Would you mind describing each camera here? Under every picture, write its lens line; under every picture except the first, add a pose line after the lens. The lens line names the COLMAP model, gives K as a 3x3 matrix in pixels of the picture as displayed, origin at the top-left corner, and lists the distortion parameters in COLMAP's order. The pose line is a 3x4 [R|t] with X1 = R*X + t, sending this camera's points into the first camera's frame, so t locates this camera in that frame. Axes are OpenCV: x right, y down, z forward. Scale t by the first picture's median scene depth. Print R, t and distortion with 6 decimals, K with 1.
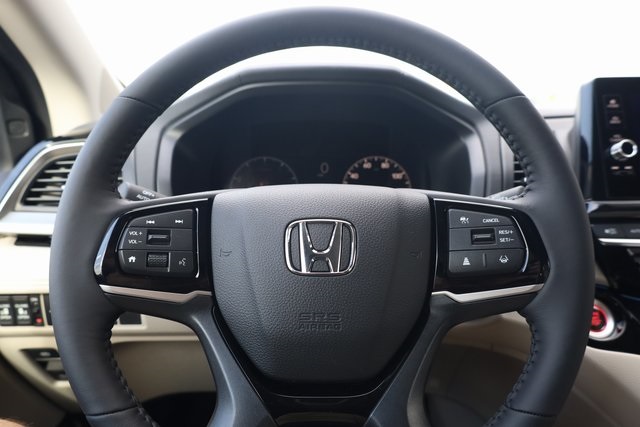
lens RADIAL K [[443.3, 0, 320.0], [0, 443.3, 213.5], [0, 0, 1]] dist [-0.007775, 0.001029]
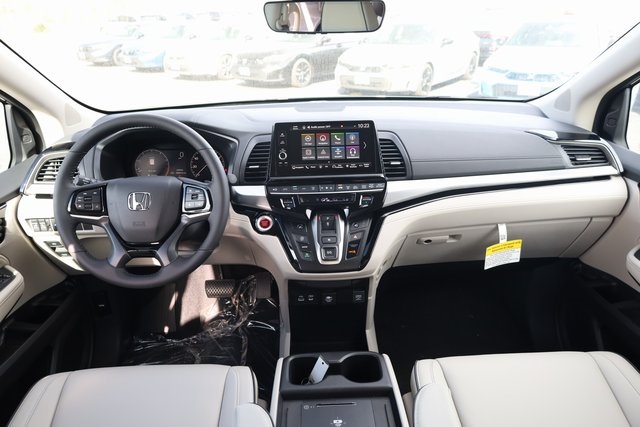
lens RADIAL K [[443.3, 0, 320.0], [0, 443.3, 213.5], [0, 0, 1]] dist [-0.007775, 0.001029]
pose [[0.999708, -0.018253, 0.015834, 0.821482], [0.015190, 0.984331, 0.175673, -0.249183], [-0.018792, -0.175382, 0.984321, -1.425272]]
